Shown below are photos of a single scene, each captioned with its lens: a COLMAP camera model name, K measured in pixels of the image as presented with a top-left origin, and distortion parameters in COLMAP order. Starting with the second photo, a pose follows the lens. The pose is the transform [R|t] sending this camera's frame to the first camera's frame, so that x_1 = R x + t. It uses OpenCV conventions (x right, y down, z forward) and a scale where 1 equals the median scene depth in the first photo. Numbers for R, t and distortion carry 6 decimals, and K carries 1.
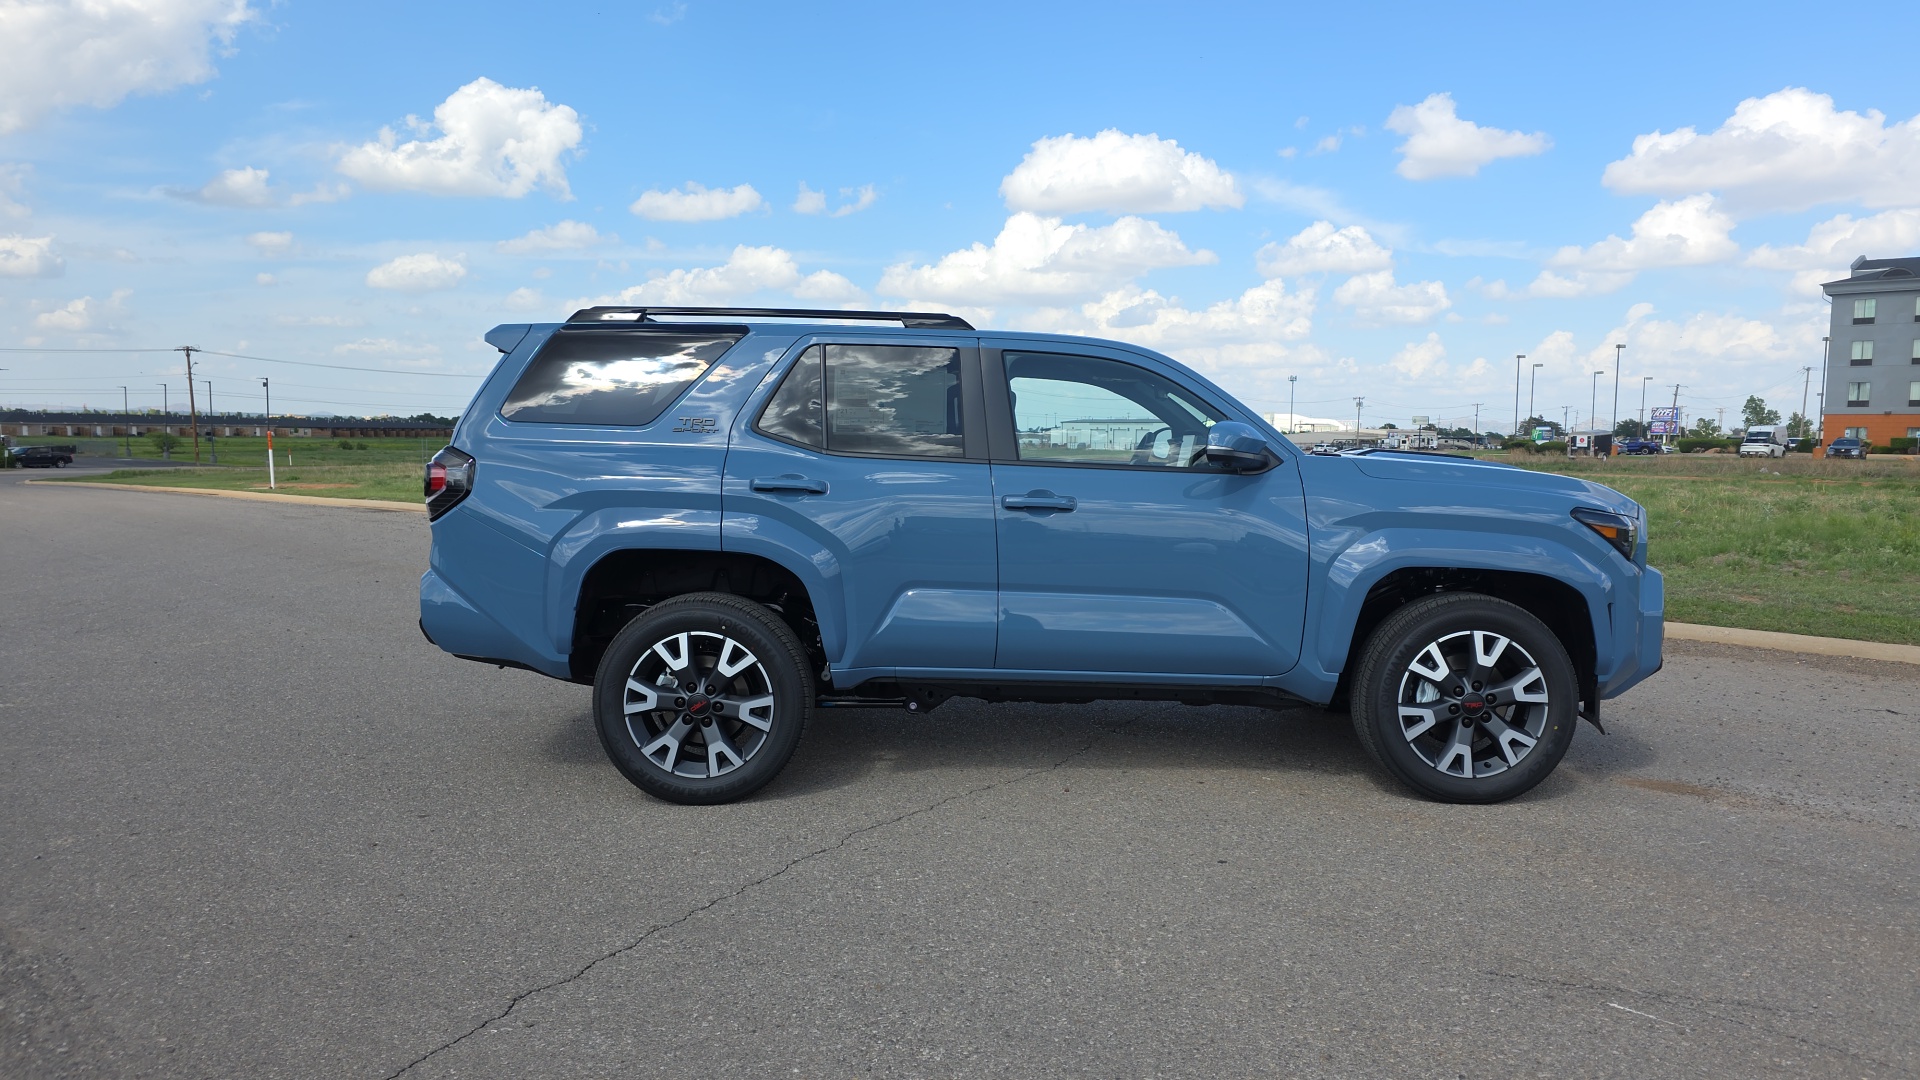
lens RADIAL K [[1283.8, 0, 1058.8], [0, 1283.8, 546.0], [0, 0, 1]] dist [-0.001939, -0.020133]
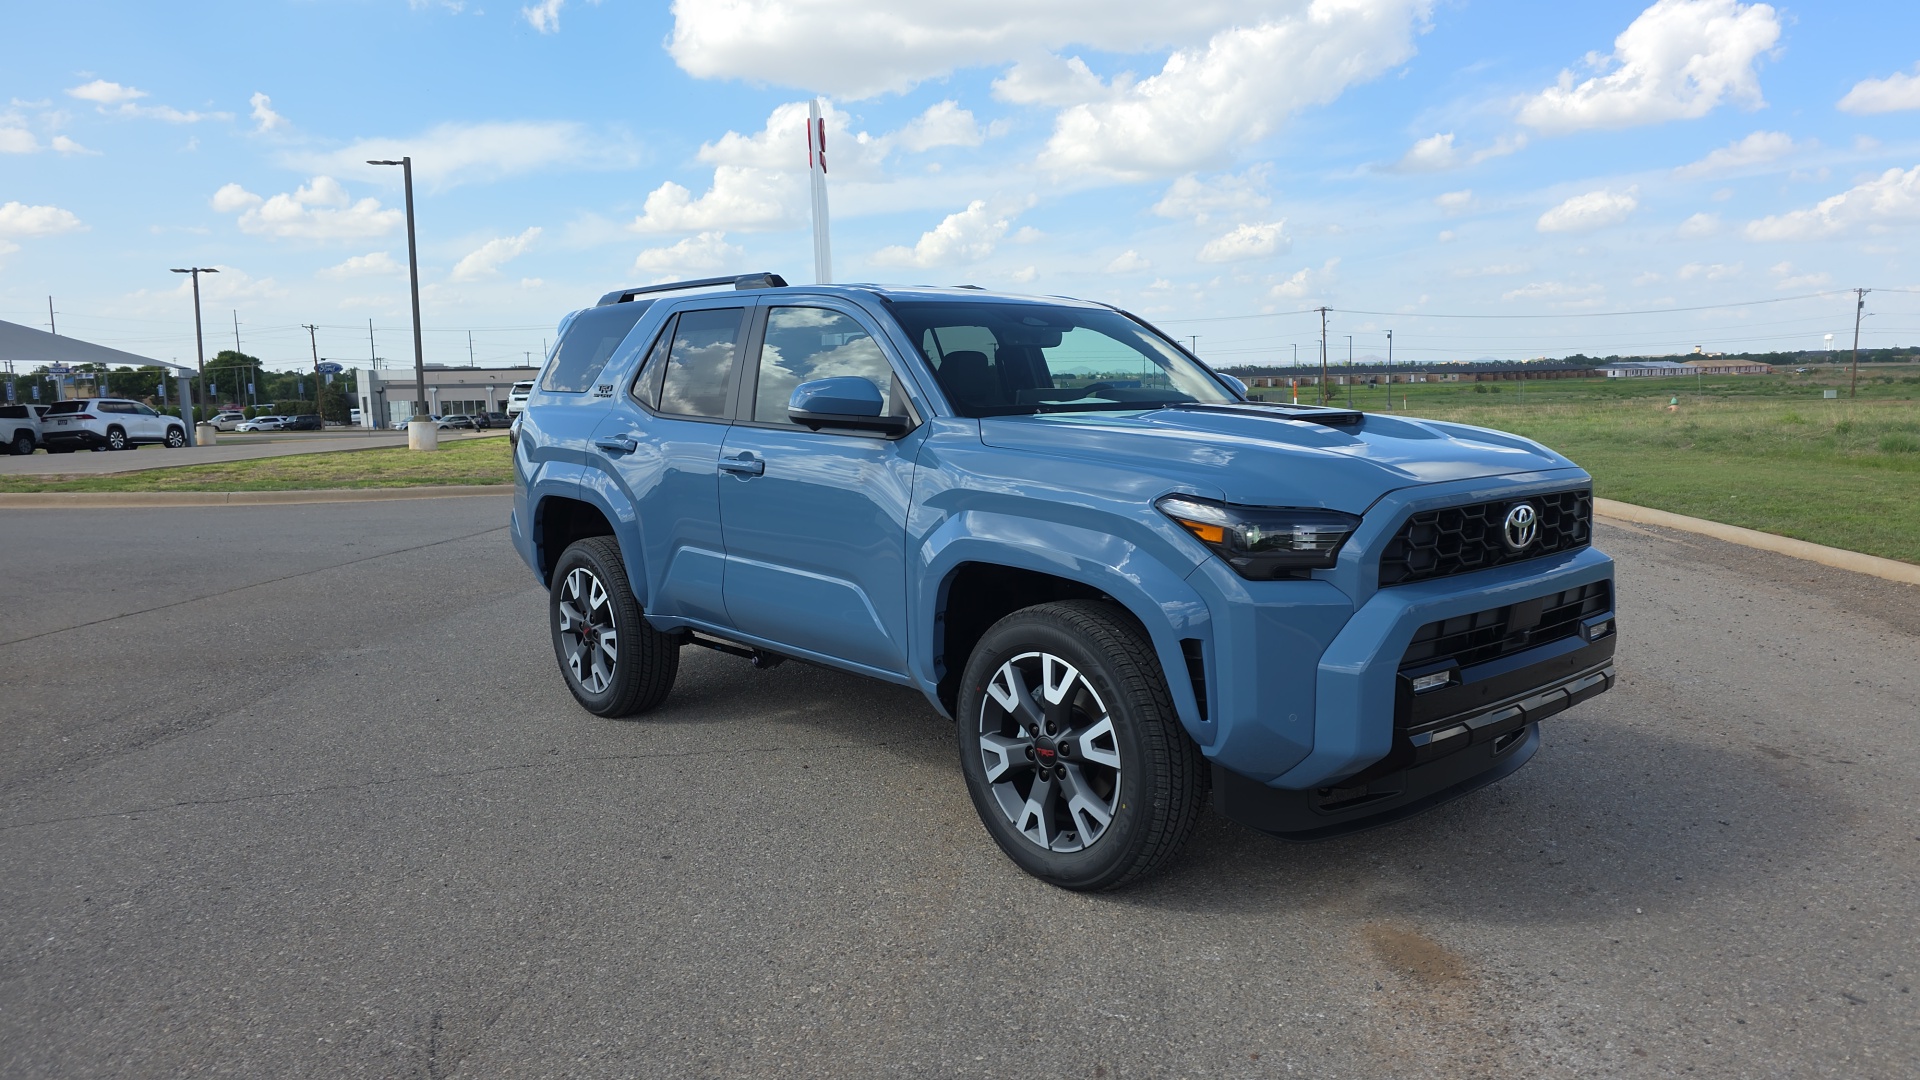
lens RADIAL K [[1297.0, 0, 1023.9], [0, 1297.0, 533.9], [0, 0, 1]] dist [0.054999, -0.062214]
pose [[0.646717, 0.060328, -0.760340, 0.849961], [-0.033473, 0.998151, 0.050726, -0.039134], [0.761995, -0.007354, 0.647541, 0.484838]]
